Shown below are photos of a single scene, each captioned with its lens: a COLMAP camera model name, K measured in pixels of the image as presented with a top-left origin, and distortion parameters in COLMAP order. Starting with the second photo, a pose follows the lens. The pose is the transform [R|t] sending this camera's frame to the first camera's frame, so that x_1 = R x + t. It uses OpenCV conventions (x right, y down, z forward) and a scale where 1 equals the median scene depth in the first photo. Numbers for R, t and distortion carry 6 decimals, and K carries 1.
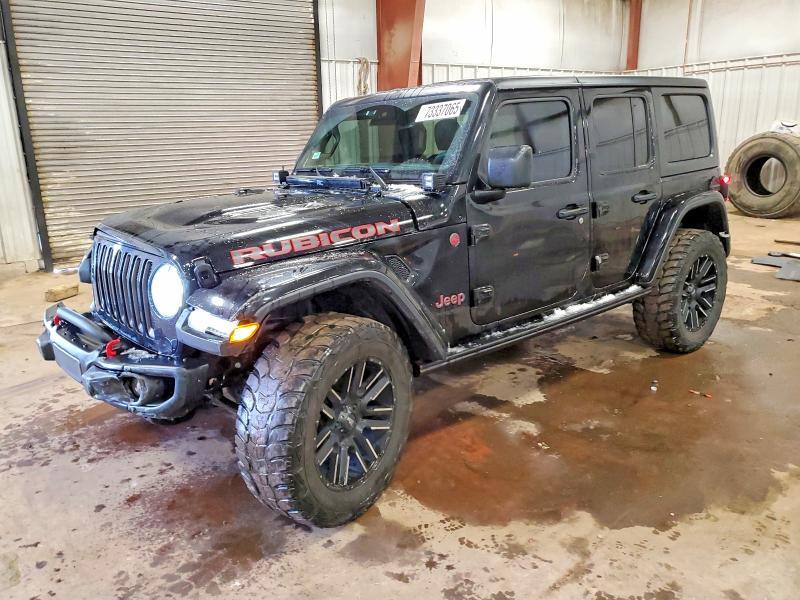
lens RADIAL K [[639.4, 0, 400.8], [0, 639.4, 297.9], [0, 0, 1]] dist [-0.002698, 0.014838]
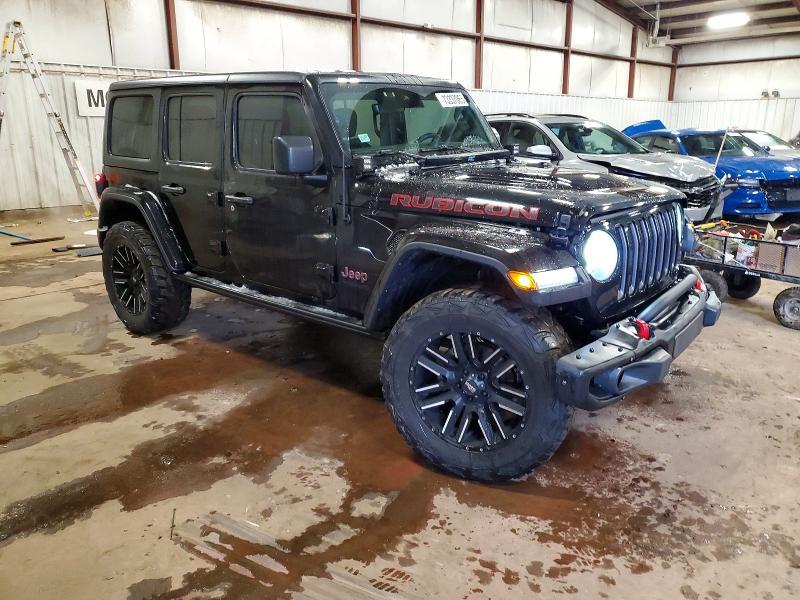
lens RADIAL K [[639.4, 0, 400.2], [0, 639.4, 299.2], [0, 0, 1]] dist [-0.002698, 0.014838]
pose [[-0.168298, -0.220563, 0.960743, -1.191652], [0.269652, 0.927168, 0.260091, -0.274523], [-0.948137, 0.302839, -0.096565, 1.300155]]
